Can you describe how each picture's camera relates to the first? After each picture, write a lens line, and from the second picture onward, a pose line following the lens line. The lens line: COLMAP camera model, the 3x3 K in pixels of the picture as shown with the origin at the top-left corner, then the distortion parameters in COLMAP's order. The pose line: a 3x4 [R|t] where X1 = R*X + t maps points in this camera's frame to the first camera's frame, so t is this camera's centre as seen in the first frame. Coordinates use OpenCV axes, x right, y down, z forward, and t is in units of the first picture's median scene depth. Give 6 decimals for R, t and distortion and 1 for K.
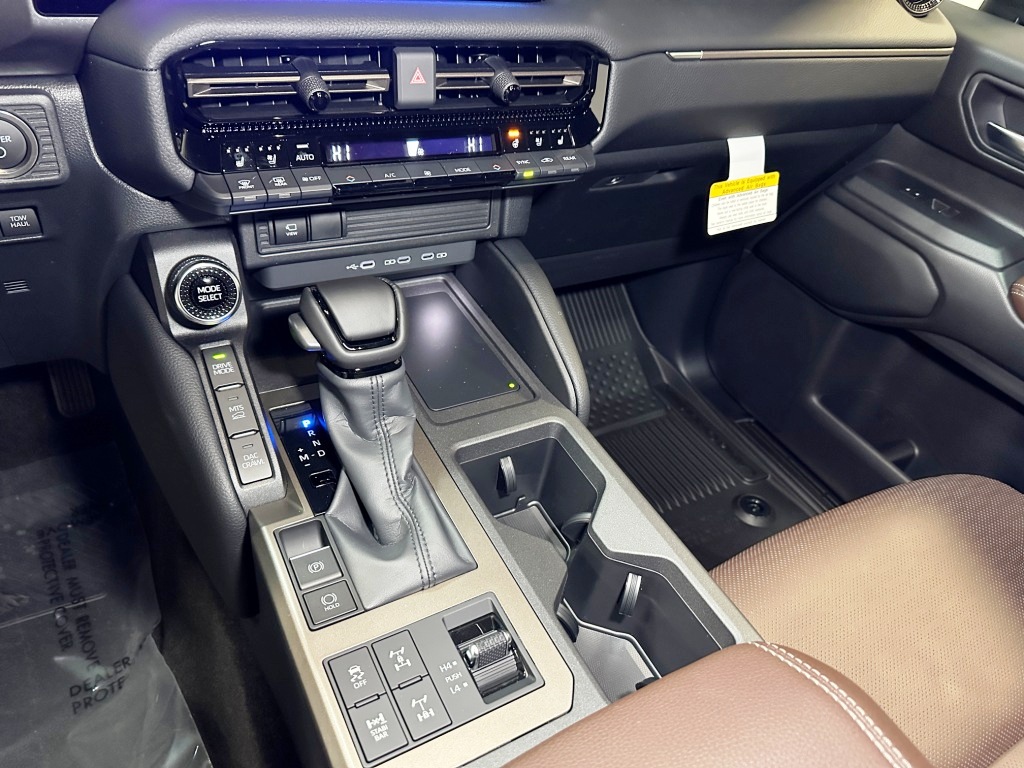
lens RADIAL K [[741.5, 0, 518.1], [0, 741.5, 399.8], [0, 0, 1]] dist [0.050790, -0.064425]
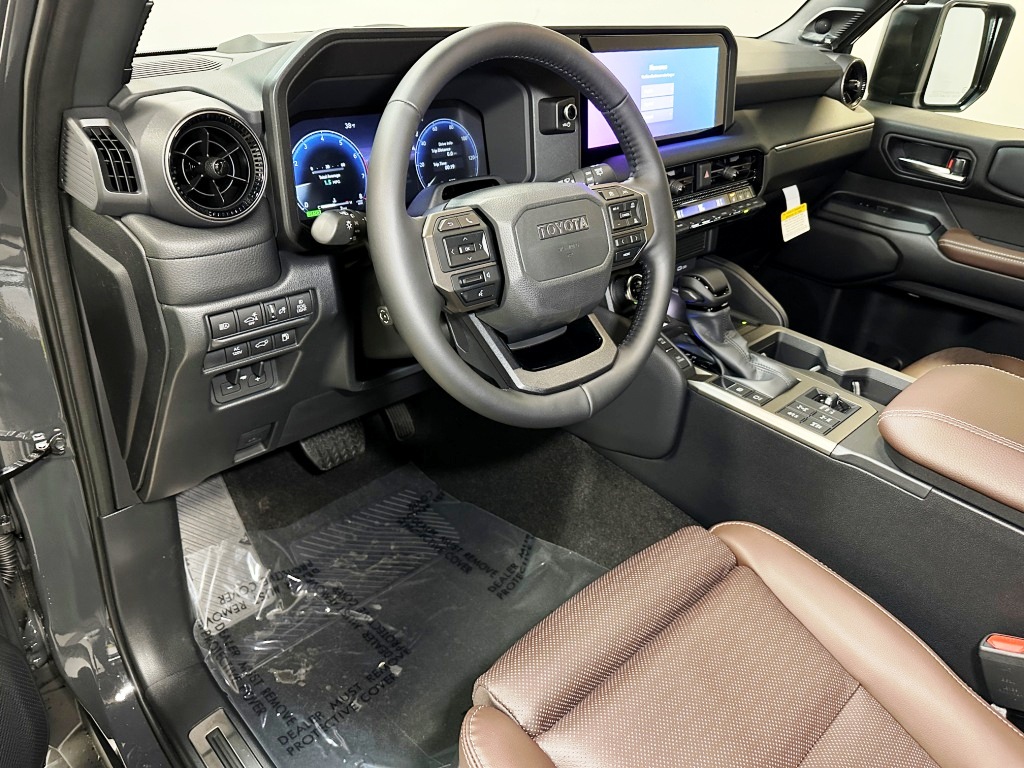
lens RADIAL K [[741.5, 0, 511.9], [0, 741.5, 391.0], [0, 0, 1]] dist [0.050790, -0.064425]
pose [[0.965396, -0.207470, 0.158007, -0.963578], [0.229327, 0.963865, -0.135553, 0.283975], [-0.124175, 0.167097, 0.978090, -0.793576]]
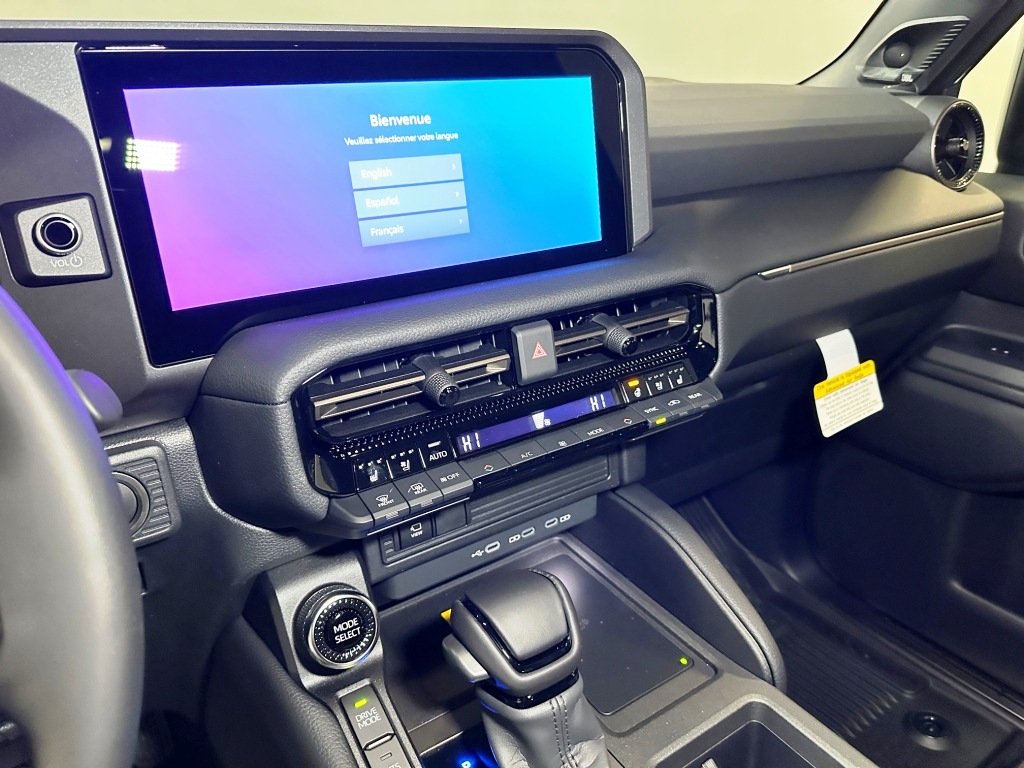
lens RADIAL K [[741.5, 0, 512.2], [0, 741.5, 379.6], [0, 0, 1]] dist [0.050790, -0.064425]
pose [[0.982591, -0.185781, -0.000412, -0.148751], [0.176977, 0.936700, -0.302114, -0.101925], [0.056513, 0.296782, 0.953272, 0.096383]]
